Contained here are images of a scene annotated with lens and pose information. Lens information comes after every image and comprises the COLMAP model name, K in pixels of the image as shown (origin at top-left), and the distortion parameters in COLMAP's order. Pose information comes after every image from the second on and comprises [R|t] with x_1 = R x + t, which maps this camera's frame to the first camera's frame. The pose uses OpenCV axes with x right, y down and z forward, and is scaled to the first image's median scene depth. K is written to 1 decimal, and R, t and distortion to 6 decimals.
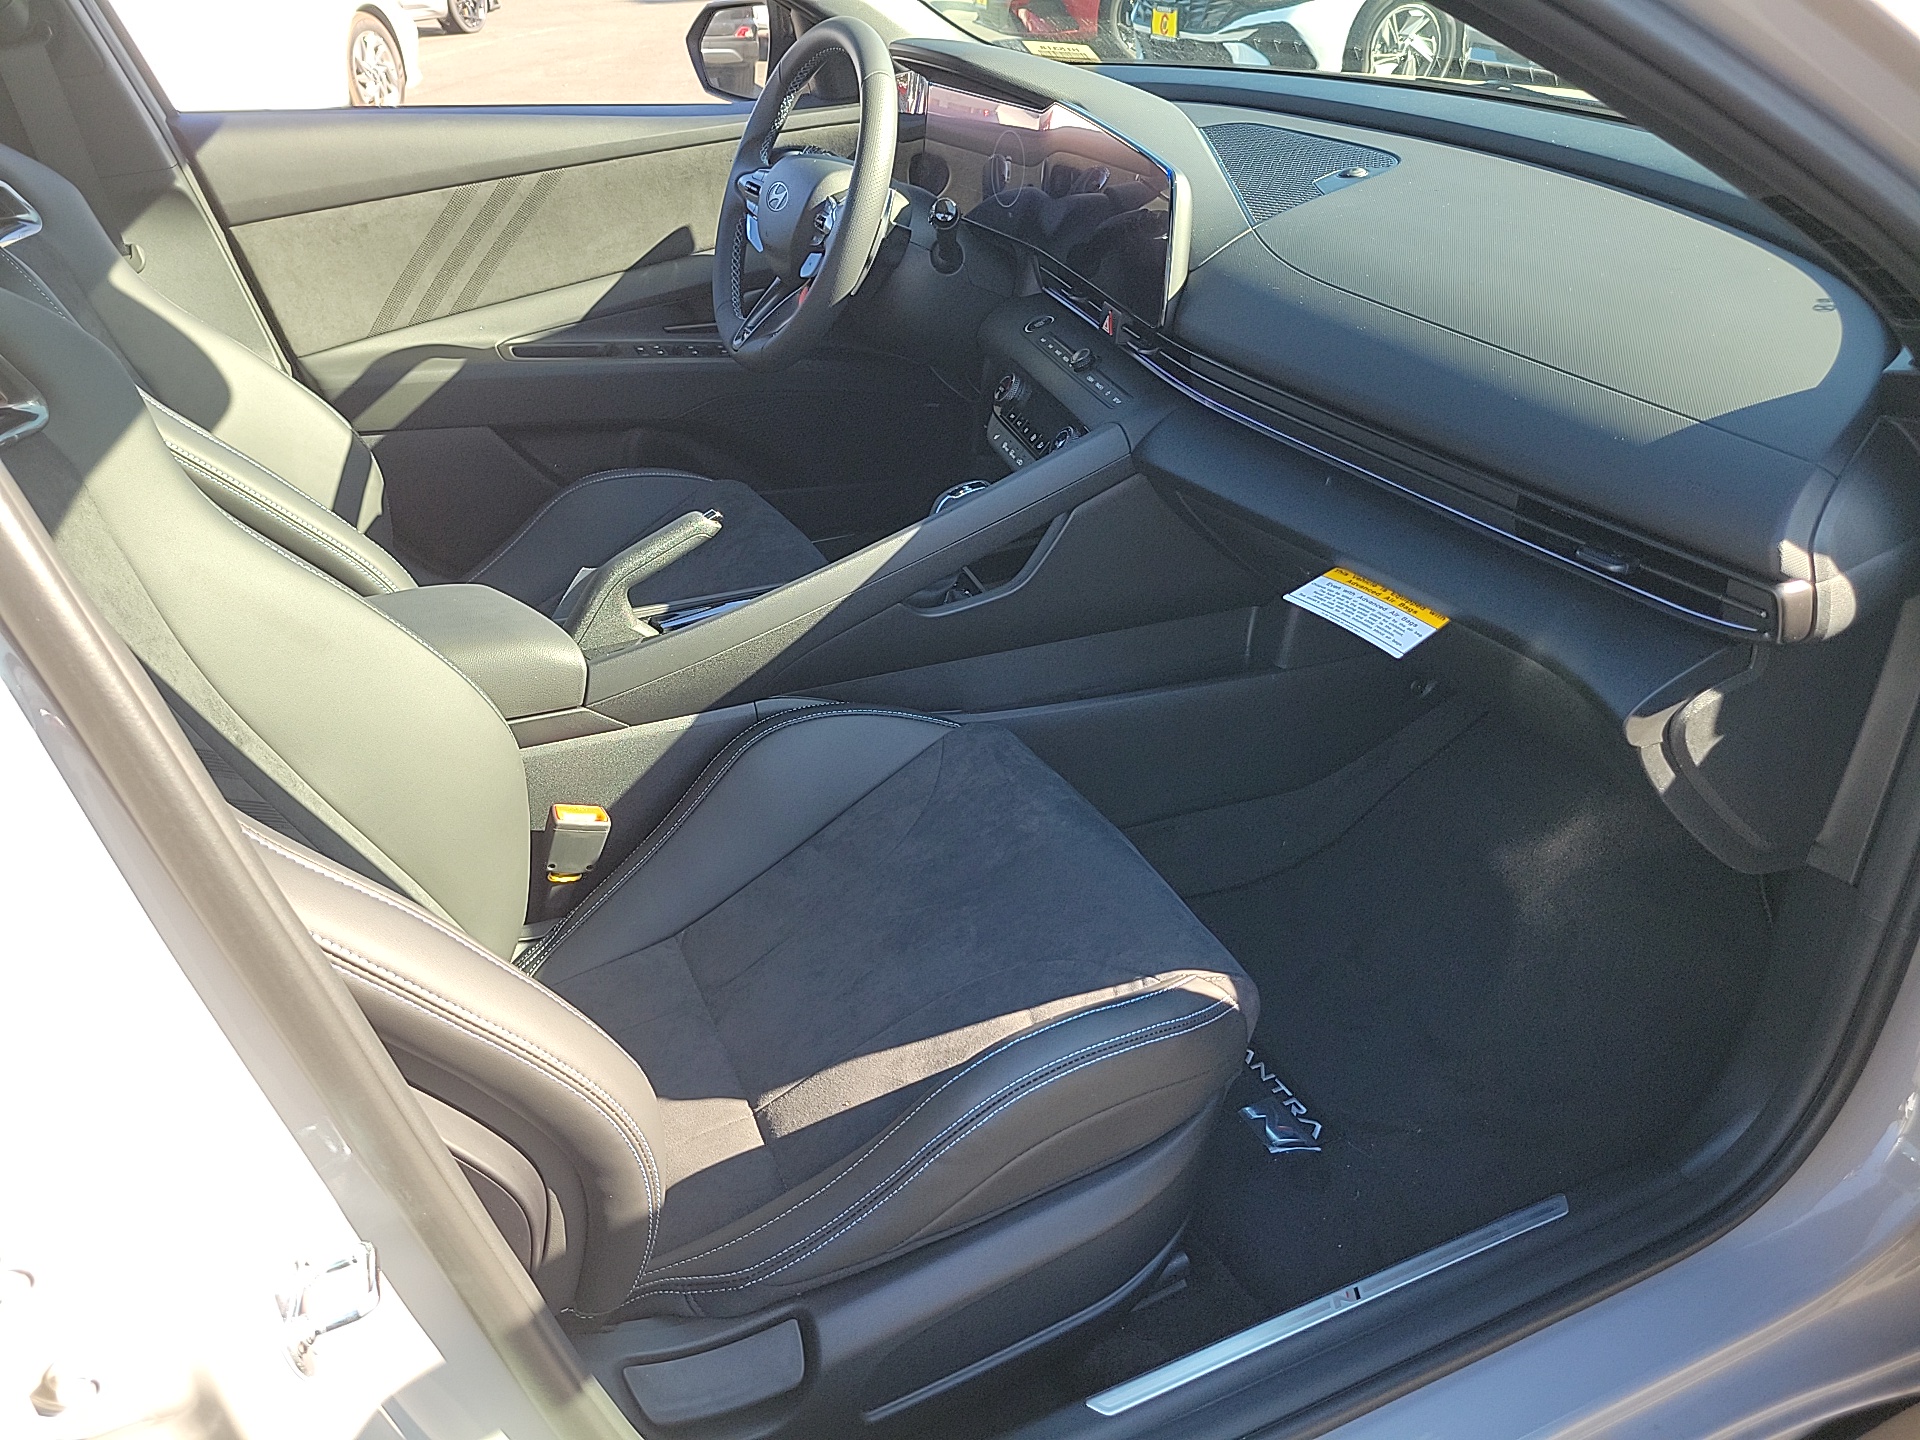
lens RADIAL K [[1440.9, 0, 960.0], [0, 1440.9, 720.0], [0, 0, 1]] dist [0.044130, -0.021843]
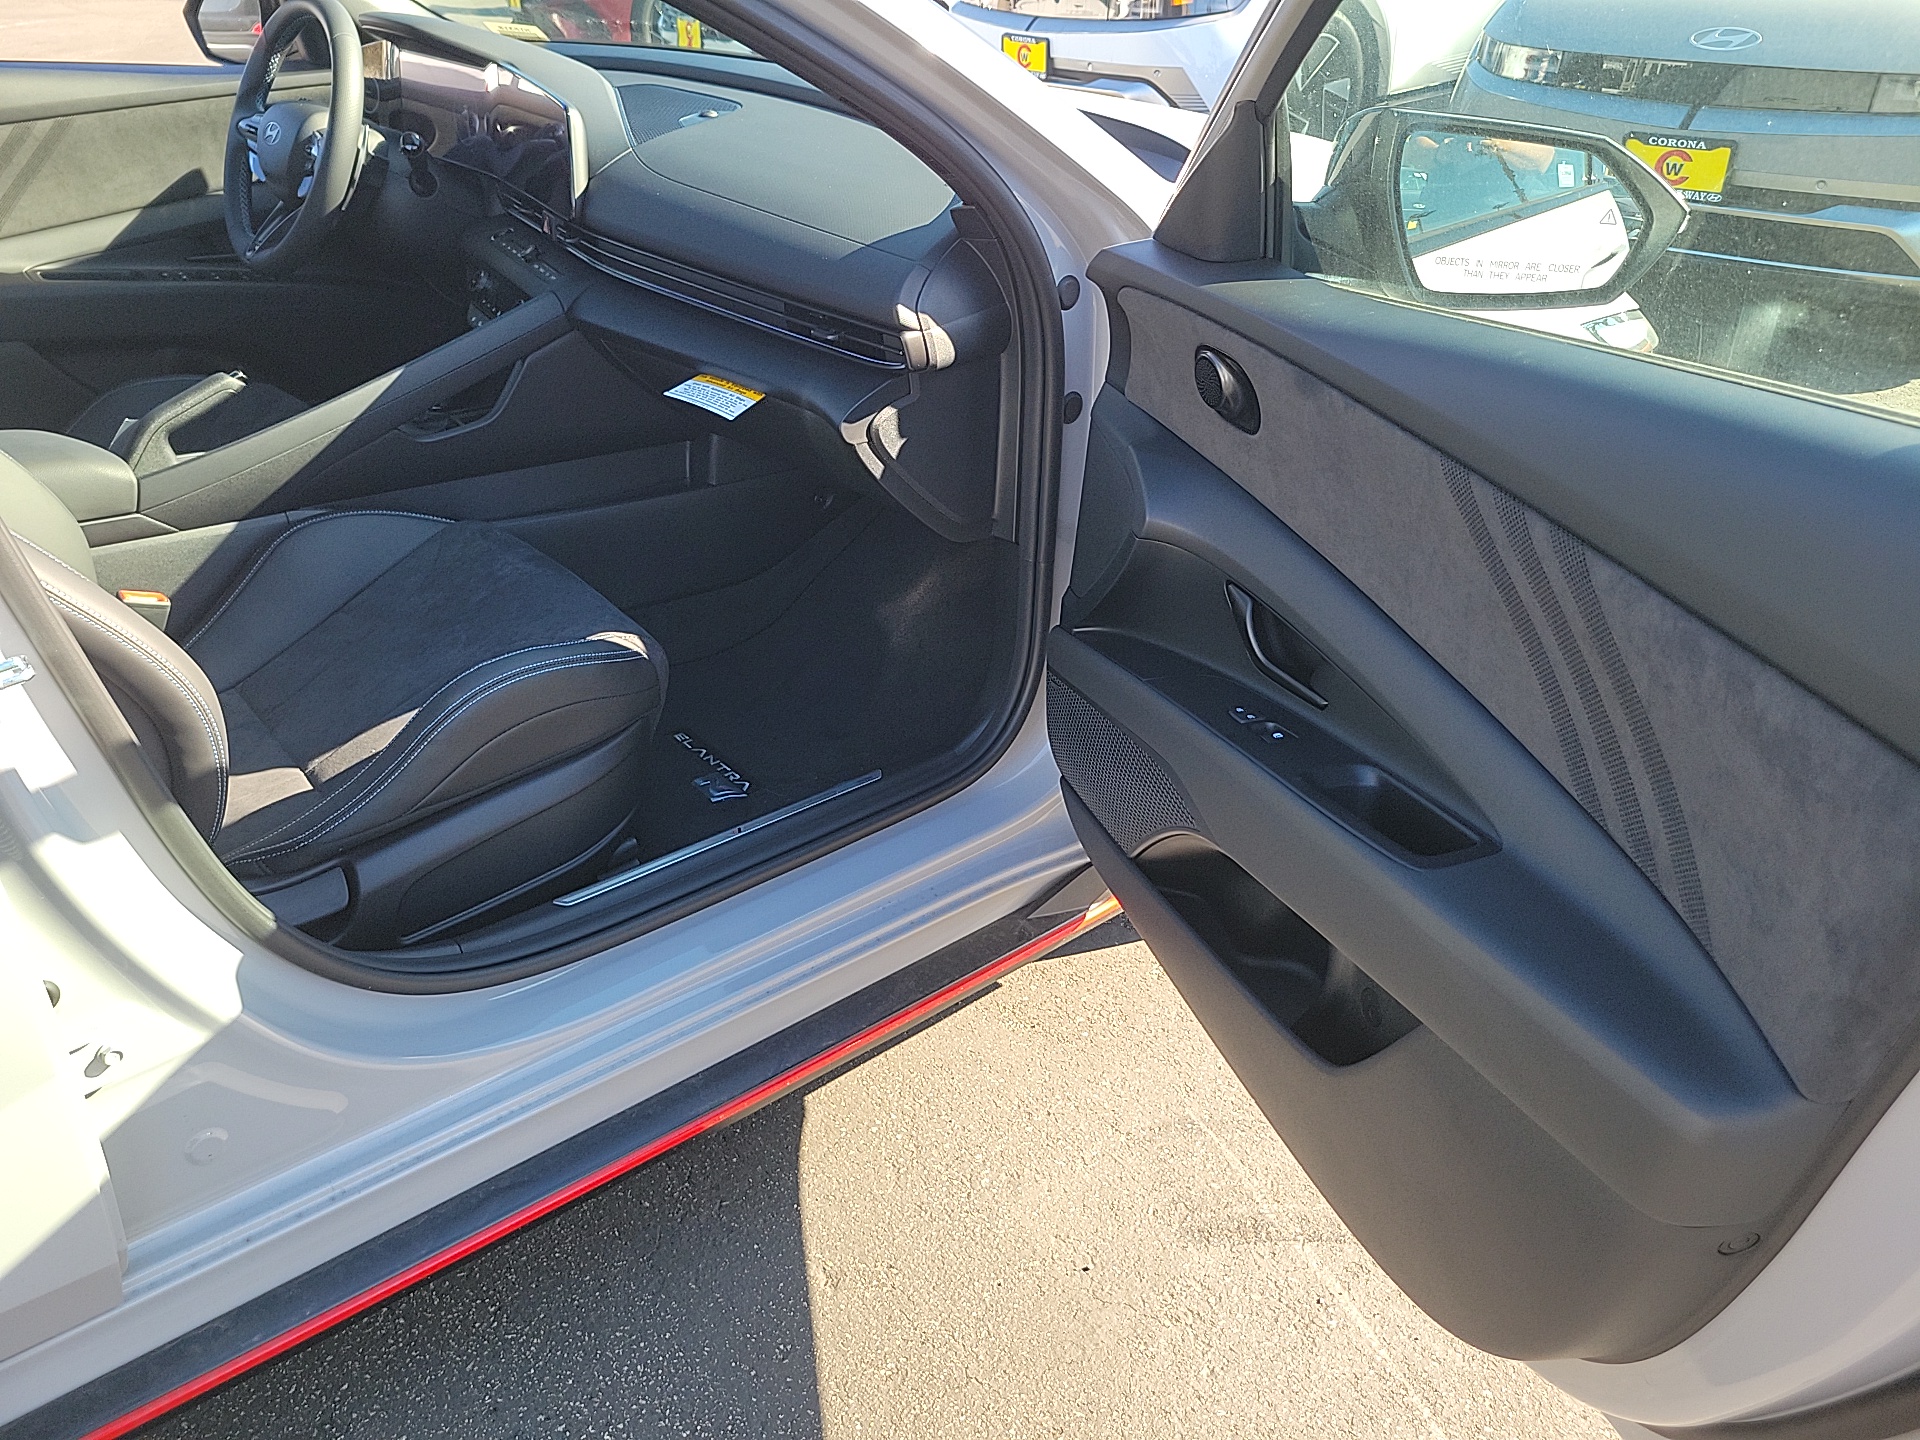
lens RADIAL K [[1440.9, 0, 960.0], [0, 1440.9, 720.0], [0, 0, 1]] dist [0.044130, -0.021843]
pose [[0.963878, -0.093142, 0.249529, 0.098909], [0.095605, 0.995417, 0.002262, 0.229049], [-0.248596, 0.021676, 0.968365, -0.414319]]
